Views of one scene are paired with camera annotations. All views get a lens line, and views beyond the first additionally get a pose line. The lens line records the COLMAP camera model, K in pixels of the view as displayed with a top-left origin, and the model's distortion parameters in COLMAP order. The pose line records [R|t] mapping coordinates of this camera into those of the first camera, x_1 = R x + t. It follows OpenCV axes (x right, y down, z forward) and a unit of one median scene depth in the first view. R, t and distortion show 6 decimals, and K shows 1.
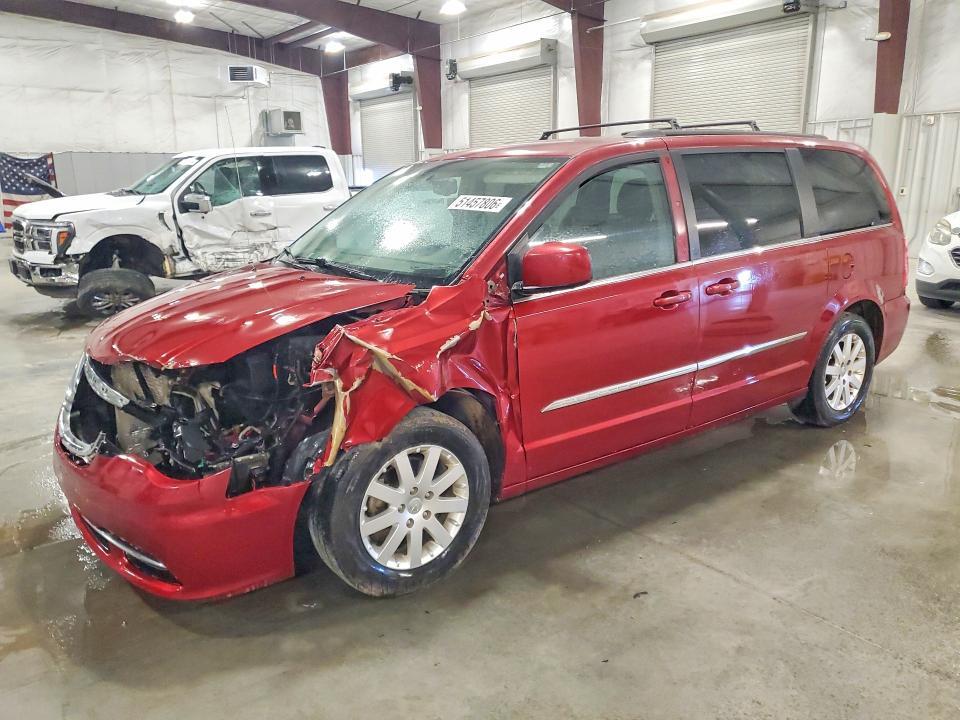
lens RADIAL K [[747.0, 0, 469.2], [0, 747.0, 360.4], [0, 0, 1]] dist [0.005575, 0.003690]
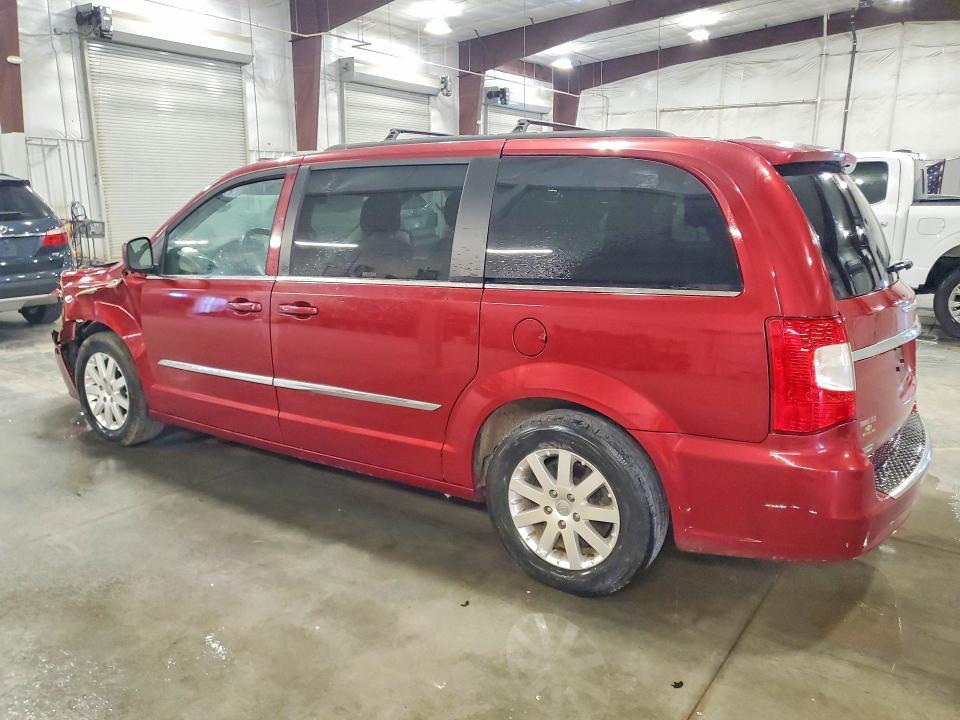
lens RADIAL K [[747.0, 0, 469.2], [0, 747.0, 360.4], [0, 0, 1]] dist [0.005575, 0.003690]
pose [[0.338392, 0.225218, -0.913656, 1.315768], [-0.232987, 0.960758, 0.150537, -0.233013], [0.911706, 0.161929, 0.377586, 0.869232]]
